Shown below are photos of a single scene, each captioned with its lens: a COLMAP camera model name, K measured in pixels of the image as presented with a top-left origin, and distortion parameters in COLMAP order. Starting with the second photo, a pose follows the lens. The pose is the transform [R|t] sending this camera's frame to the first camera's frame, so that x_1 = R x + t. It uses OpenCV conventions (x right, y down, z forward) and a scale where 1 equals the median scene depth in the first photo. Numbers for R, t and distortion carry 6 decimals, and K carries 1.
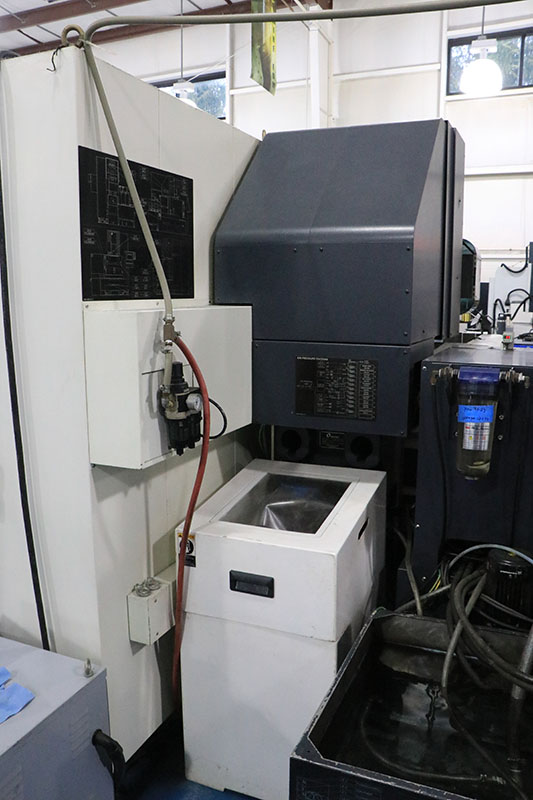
lens RADIAL K [[656.3, 0, 270.5], [0, 656.3, 396.1], [0, 0, 1]] dist [-0.161667, 0.119048]
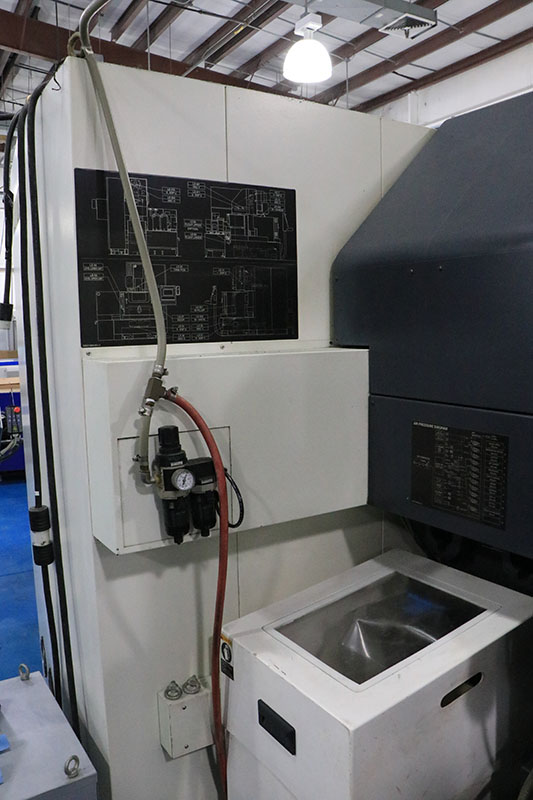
lens RADIAL K [[656.3, 0, 266.3], [0, 656.3, 406.6], [0, 0, 1]] dist [-0.161667, 0.119048]
pose [[0.828465, 0.052169, -0.557606, 0.339420], [-0.067416, 0.997702, -0.006820, -0.068364], [0.555969, 0.043241, 0.830078, 0.366030]]
